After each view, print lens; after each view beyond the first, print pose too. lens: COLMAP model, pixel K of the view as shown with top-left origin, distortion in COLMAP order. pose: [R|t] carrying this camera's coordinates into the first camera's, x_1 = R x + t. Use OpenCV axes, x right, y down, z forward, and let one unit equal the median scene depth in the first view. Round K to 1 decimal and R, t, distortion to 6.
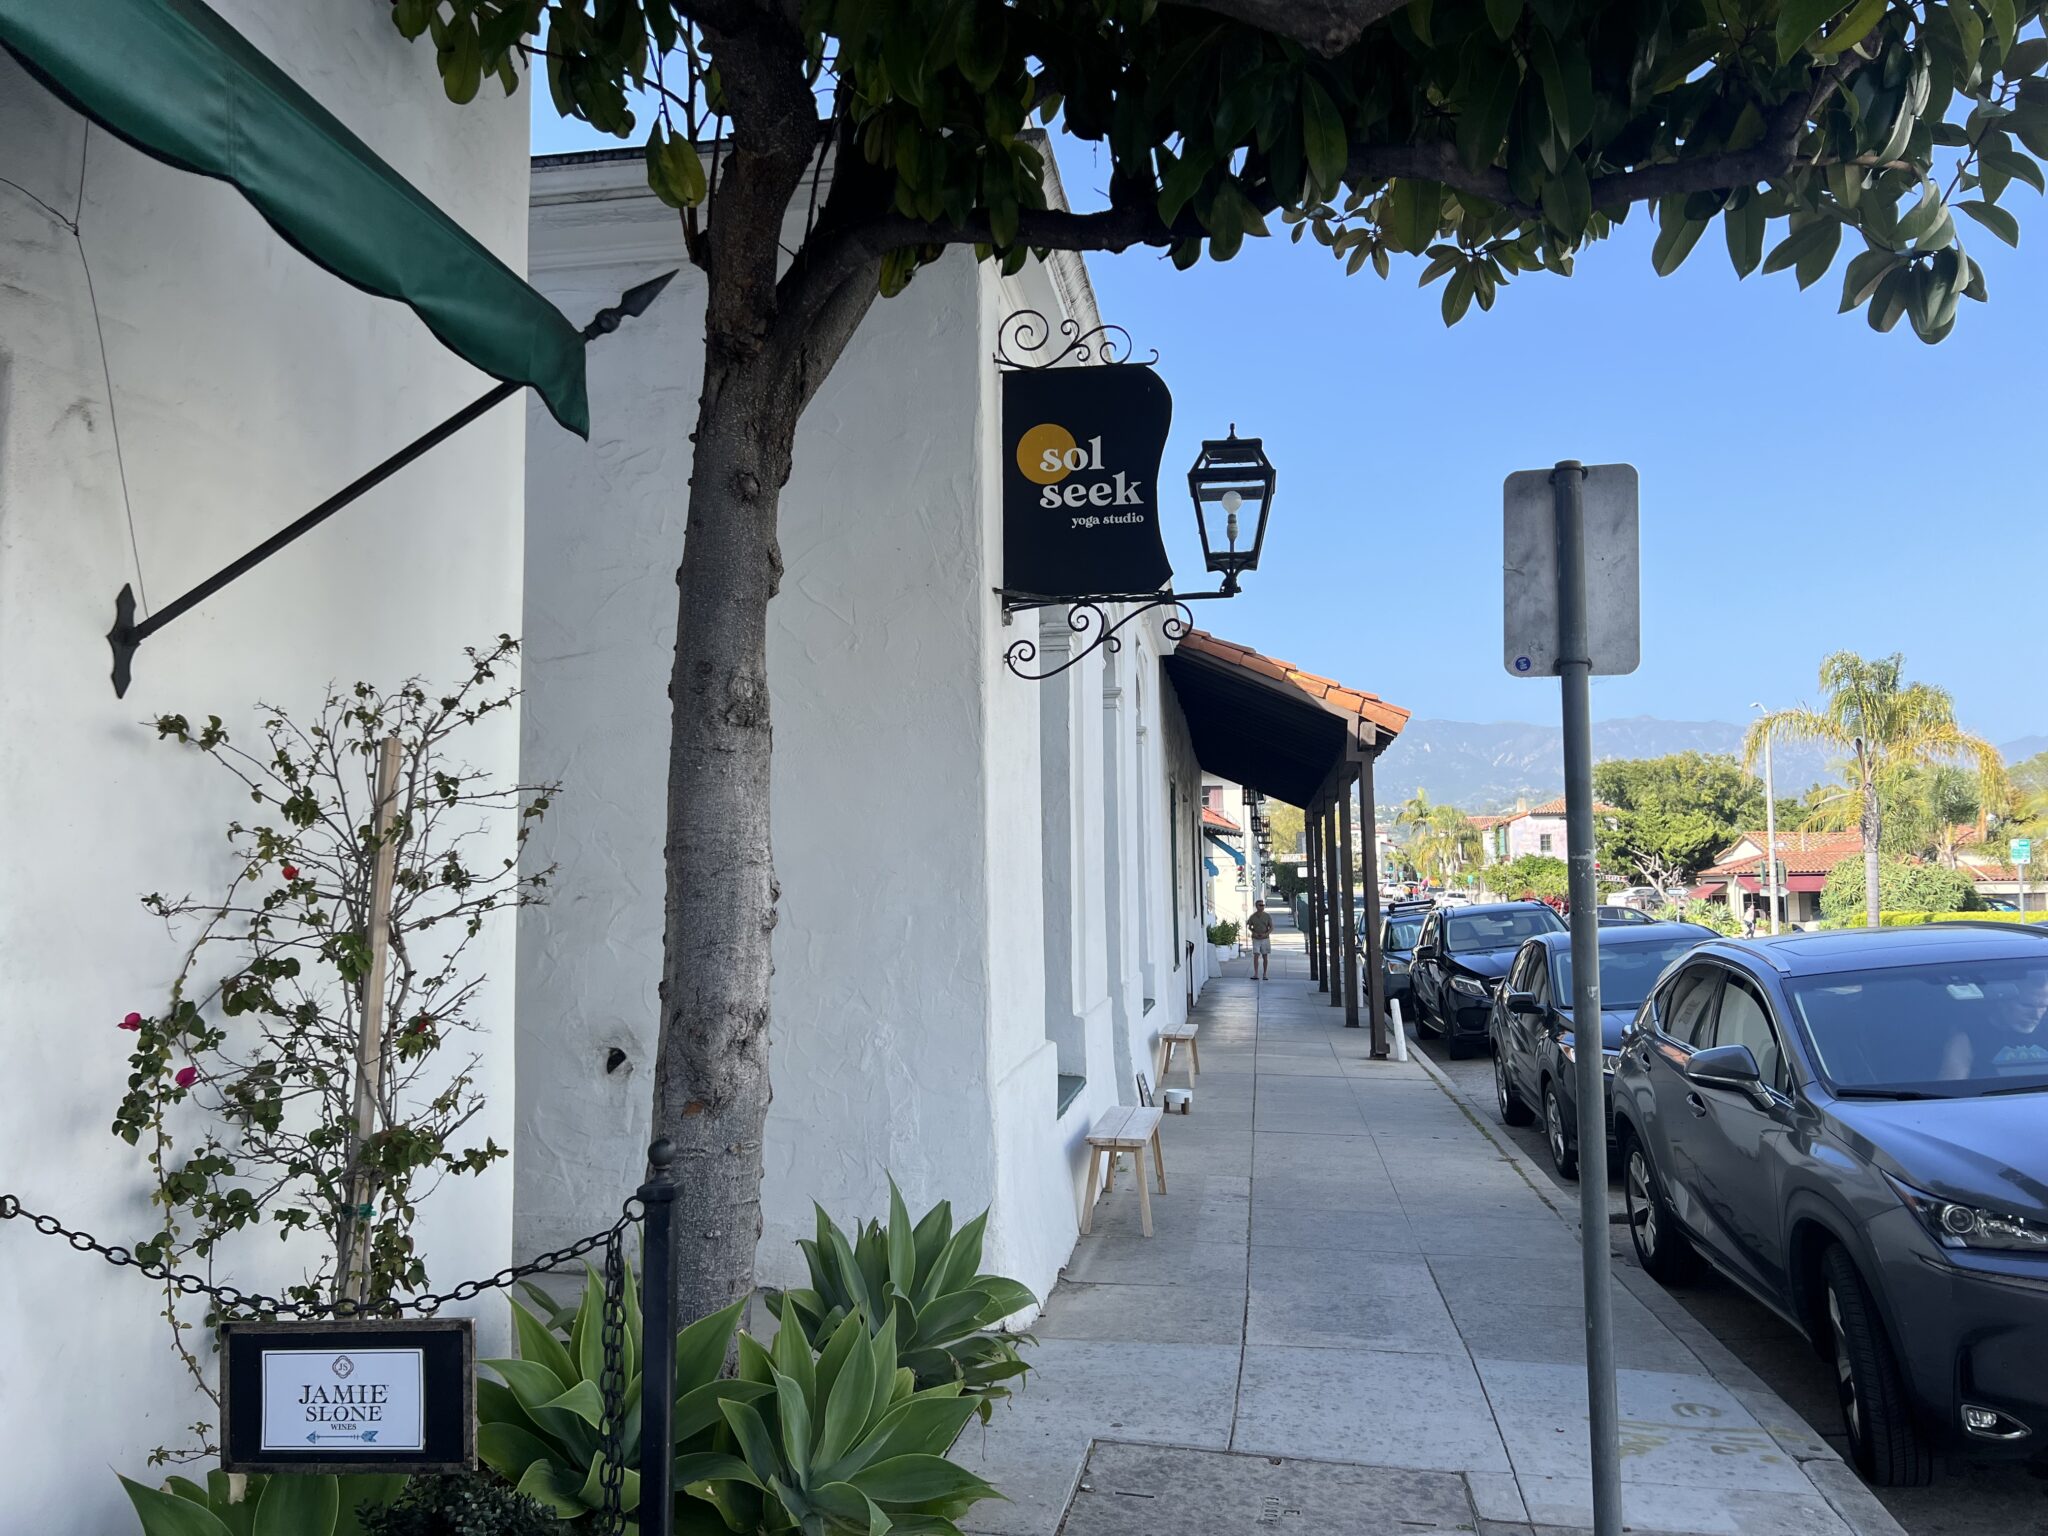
lens RADIAL K [[1618.1, 0, 1024.0], [0, 1618.1, 768.0], [0, 0, 1]] dist [0.078029, -0.001452]
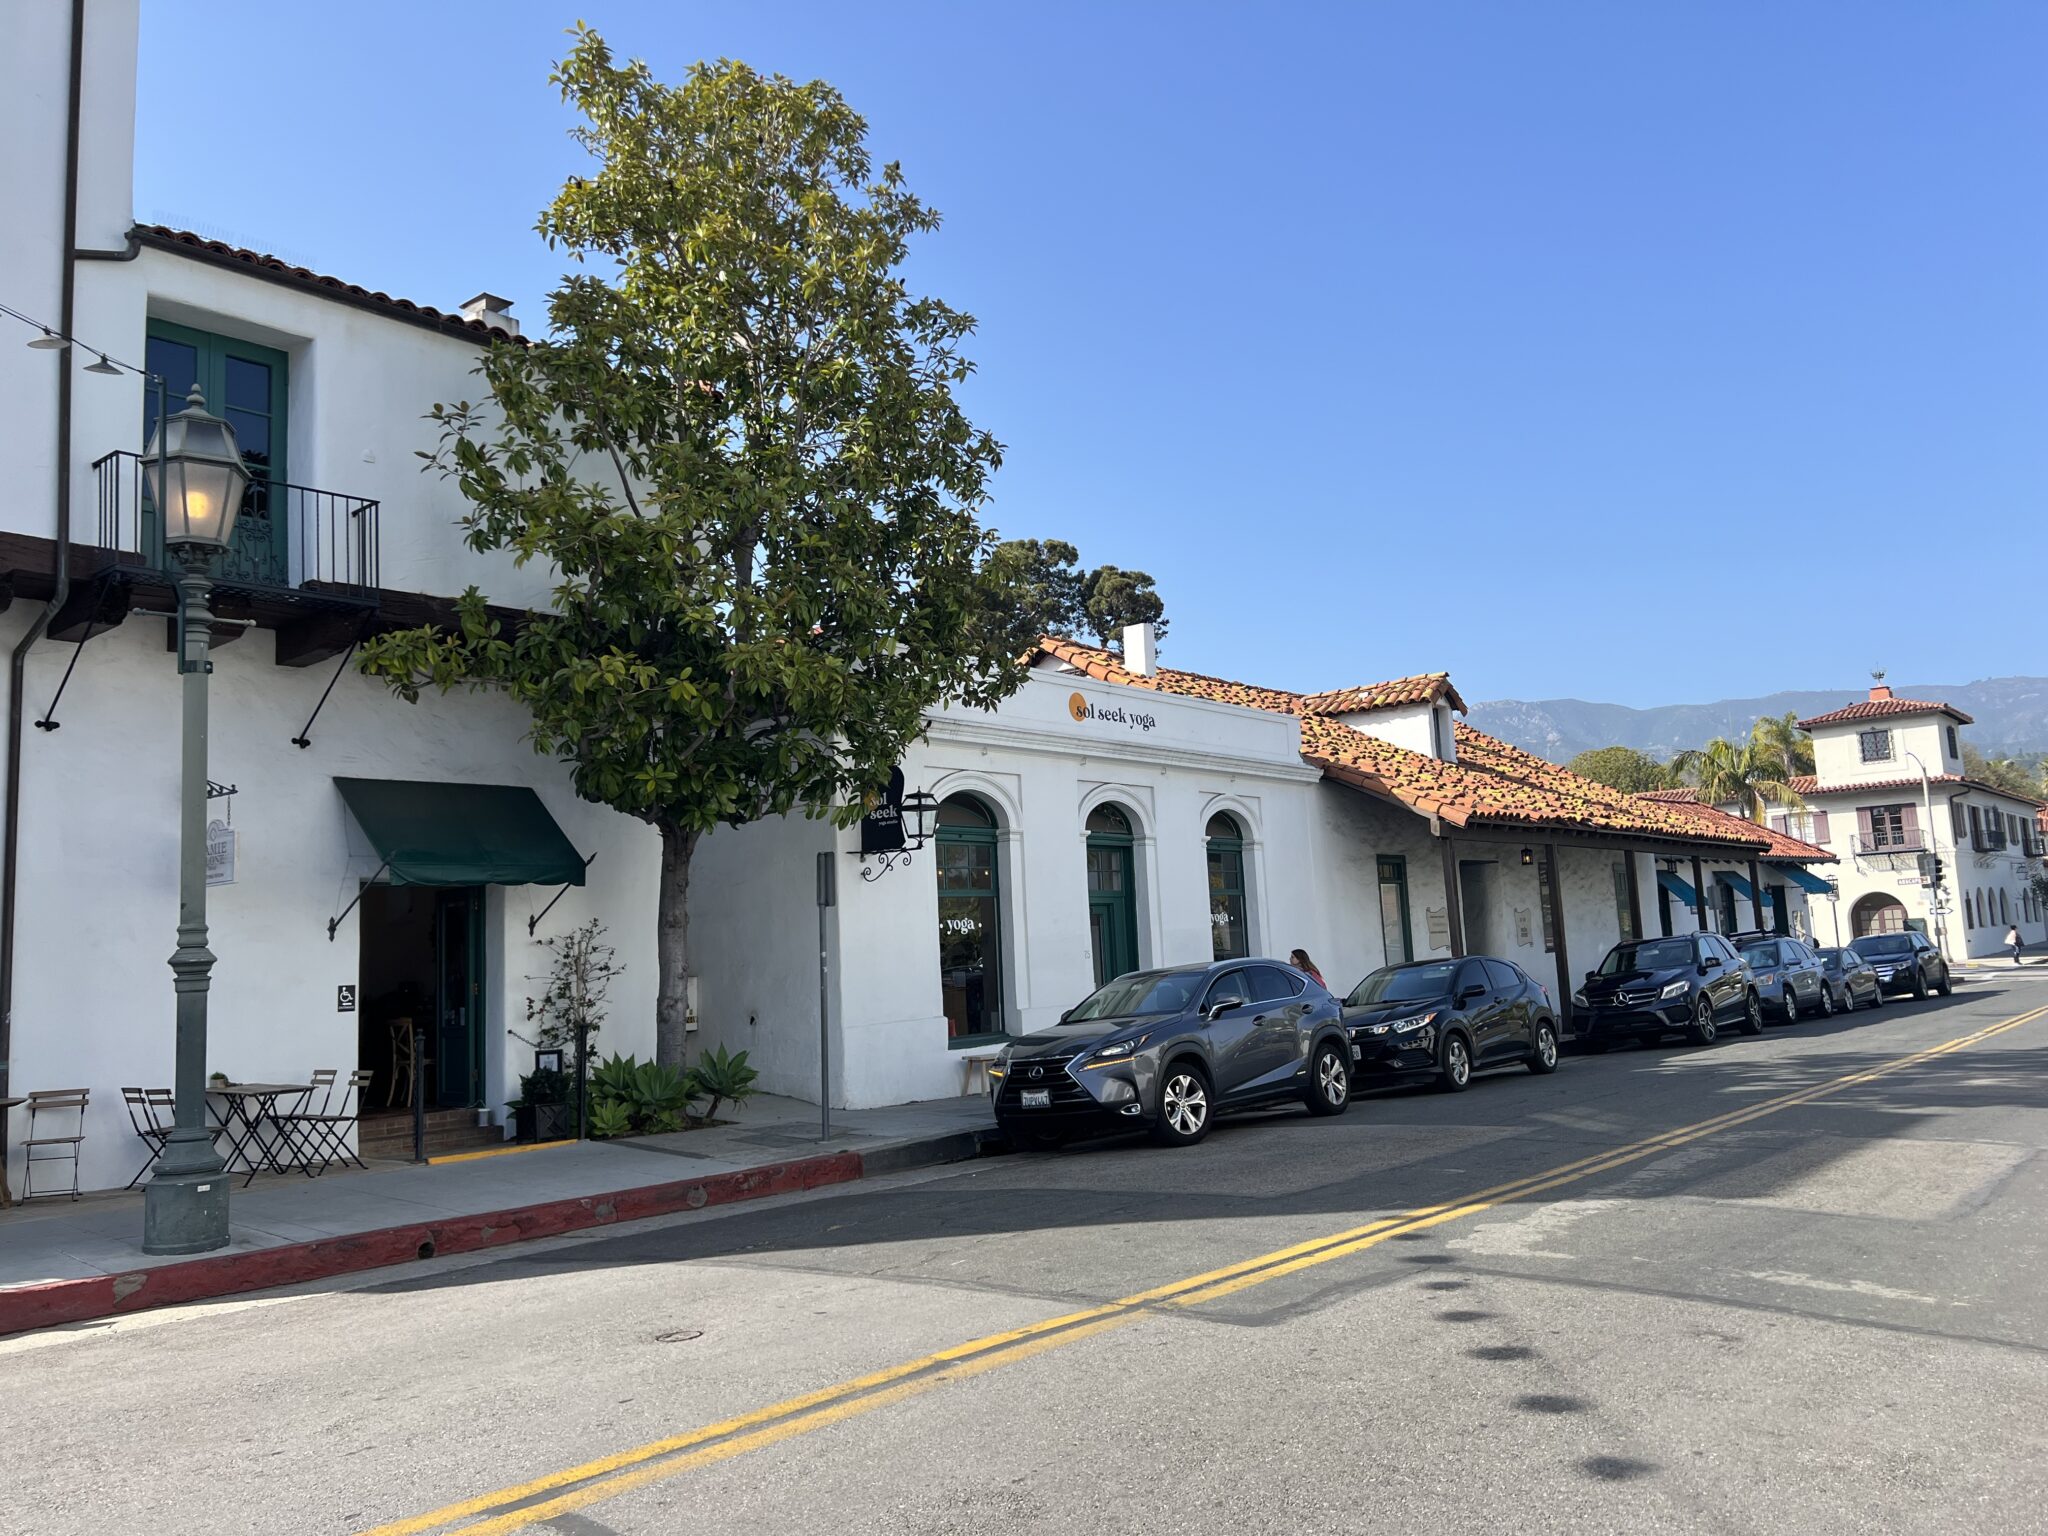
lens RADIAL K [[1618.1, 0, 1024.0], [0, 1618.1, 768.0], [0, 0, 1]] dist [0.078029, -0.001452]
pose [[0.865270, -0.095705, -0.492085, 2.165845], [0.083931, 0.995409, -0.046012, -0.132337], [0.494229, -0.001488, 0.869330, -1.724186]]
